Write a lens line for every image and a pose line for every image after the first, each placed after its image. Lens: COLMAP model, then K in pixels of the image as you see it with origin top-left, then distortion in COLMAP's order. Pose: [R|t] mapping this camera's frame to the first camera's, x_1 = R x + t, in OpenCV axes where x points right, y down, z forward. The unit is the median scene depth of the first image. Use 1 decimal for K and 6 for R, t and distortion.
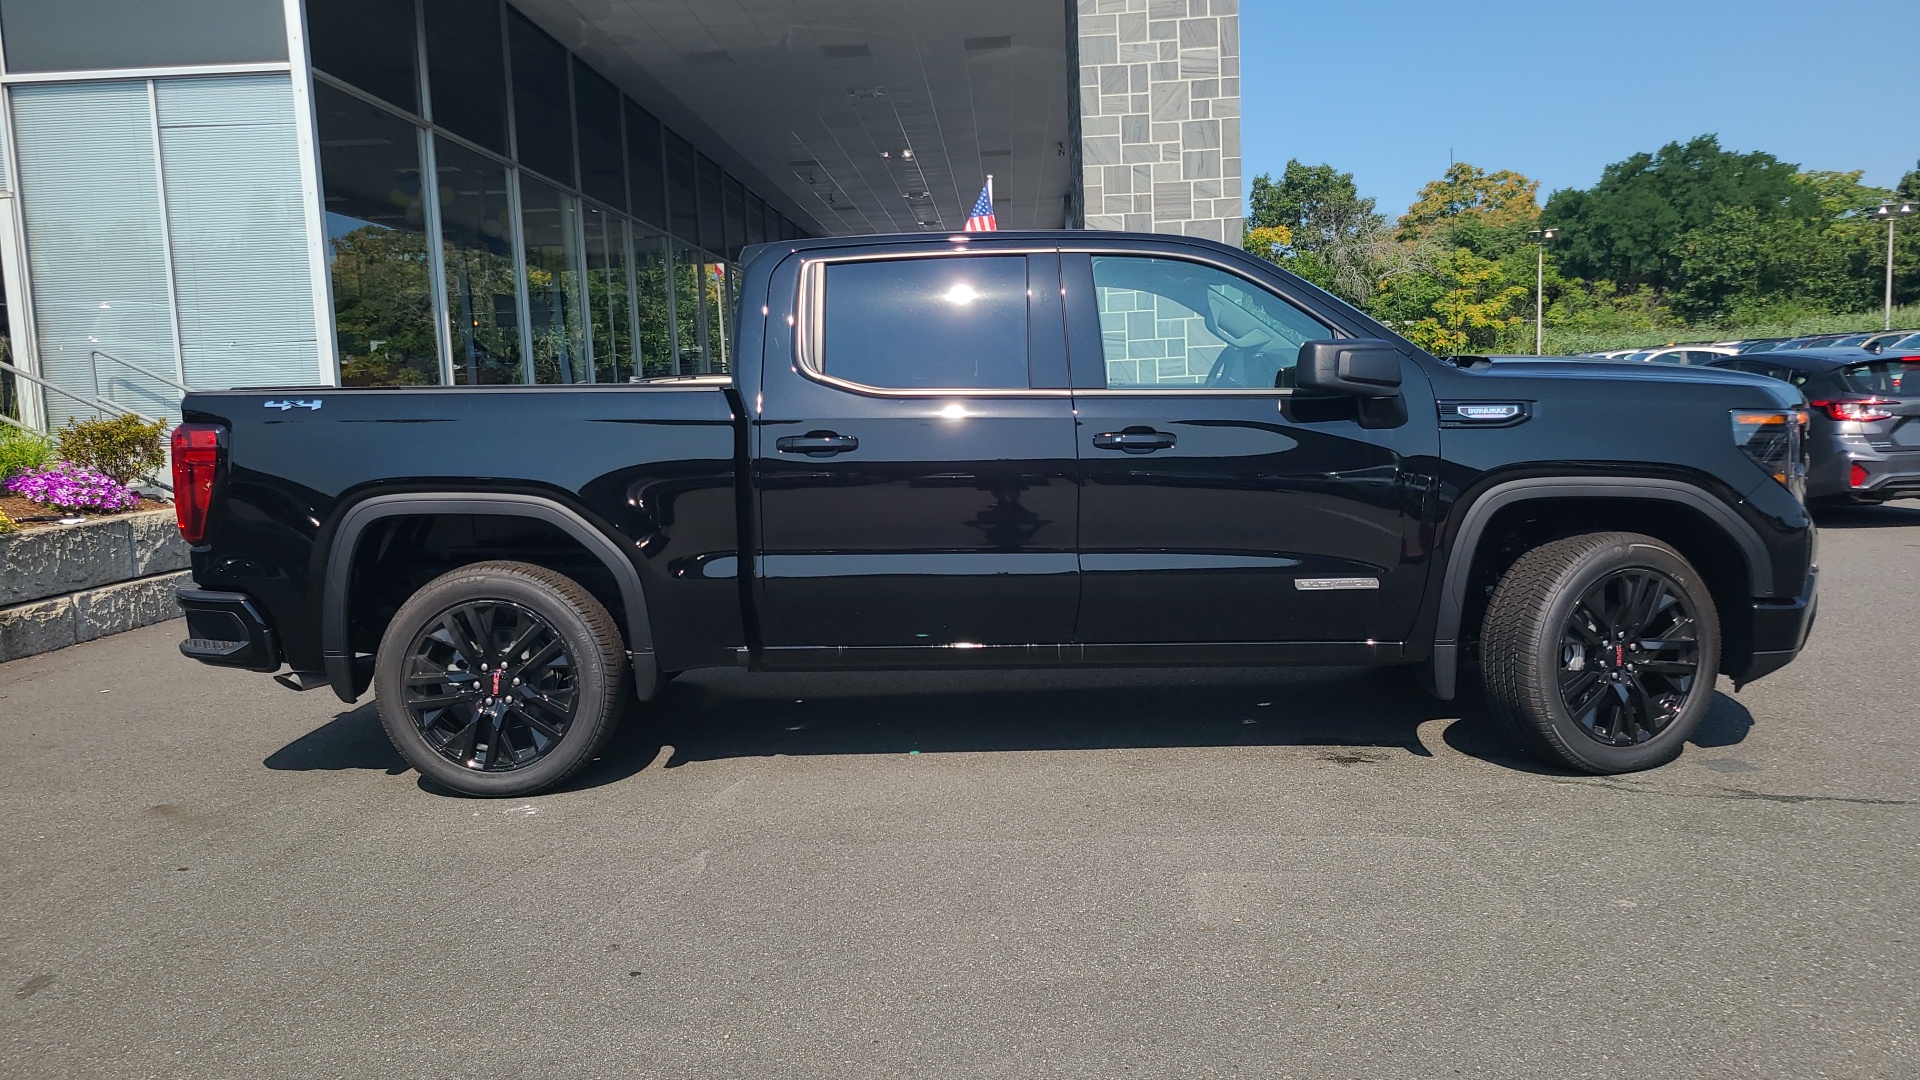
lens RADIAL K [[1437.3, 0, 957.9], [0, 1437.3, 555.6], [0, 0, 1]] dist [0.049321, -0.028561]
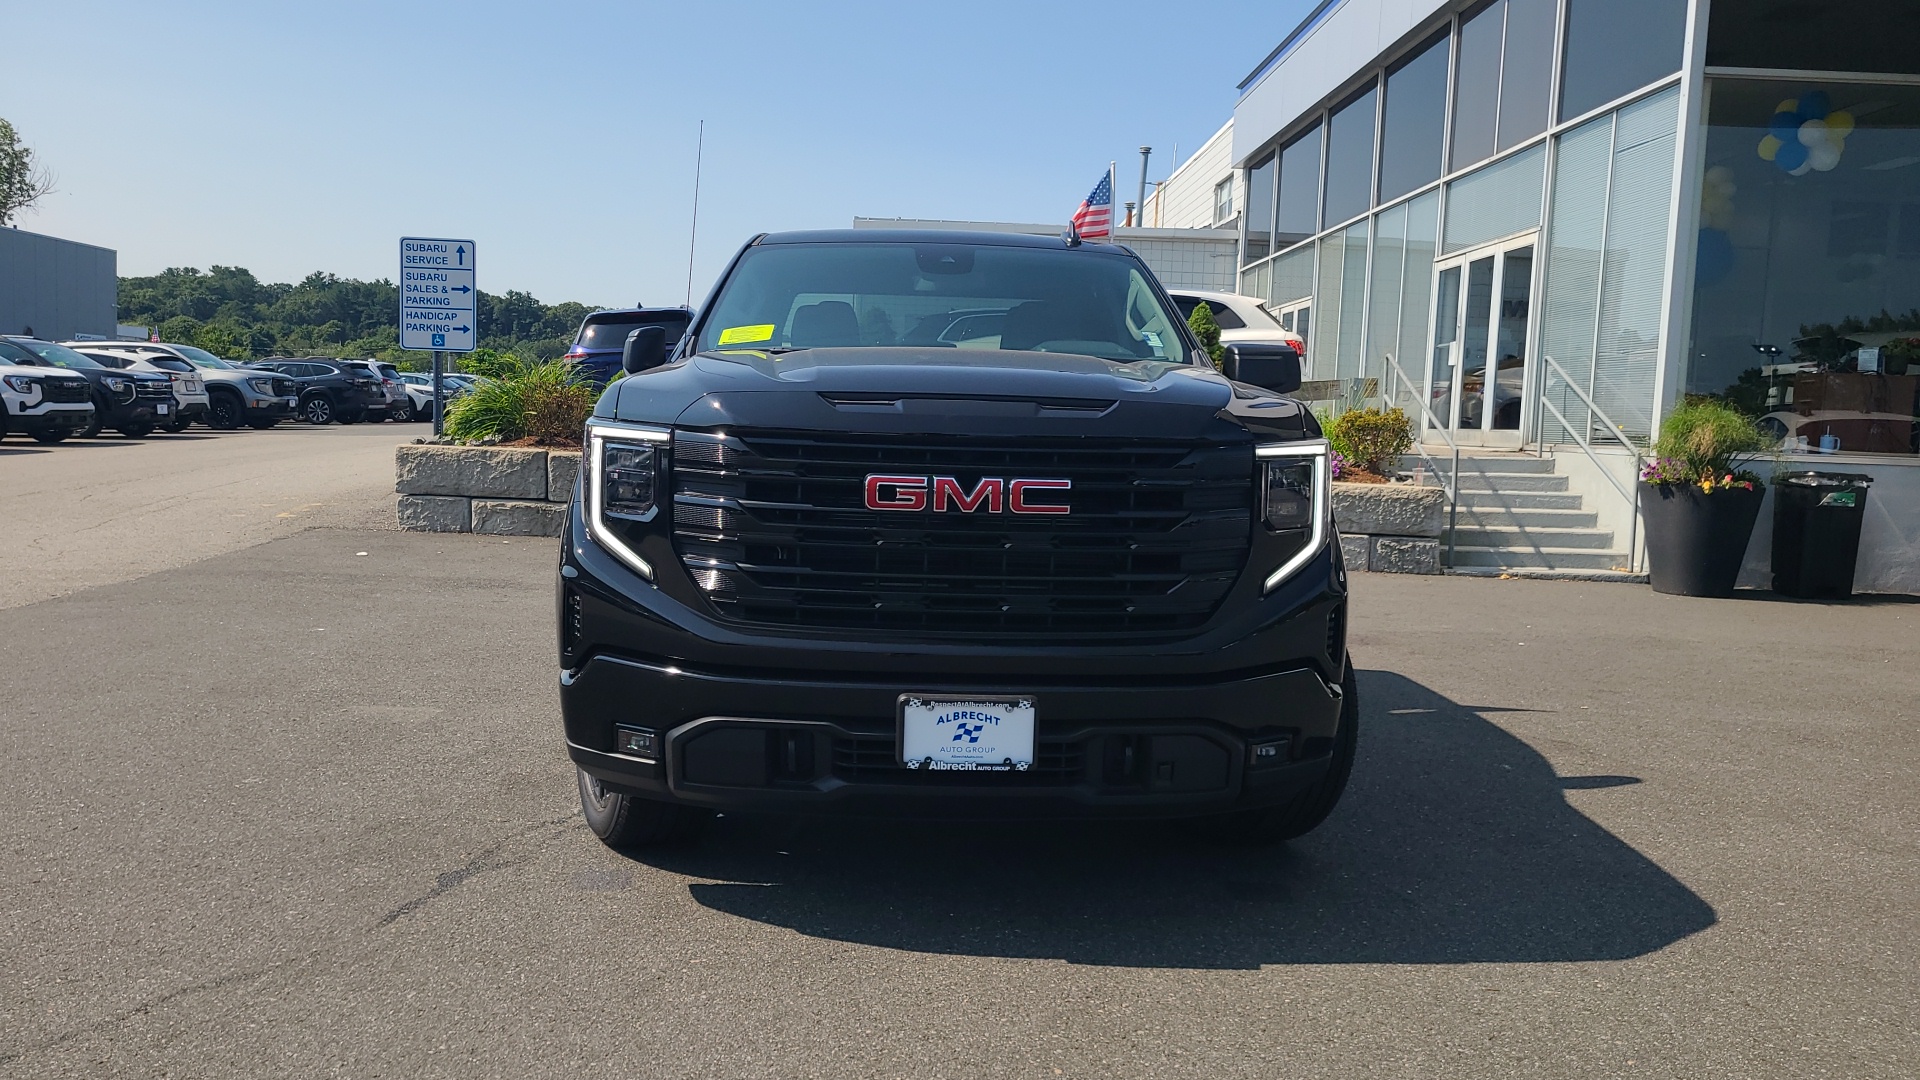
lens RADIAL K [[1437.3, 0, 946.8], [0, 1437.3, 537.0], [0, 0, 1]] dist [0.049321, -0.028561]
pose [[0.068069, 0.130149, -0.989155, 0.755355], [-0.155694, 0.980693, 0.118321, -0.089516], [0.985457, 0.145952, 0.087018, 0.646248]]
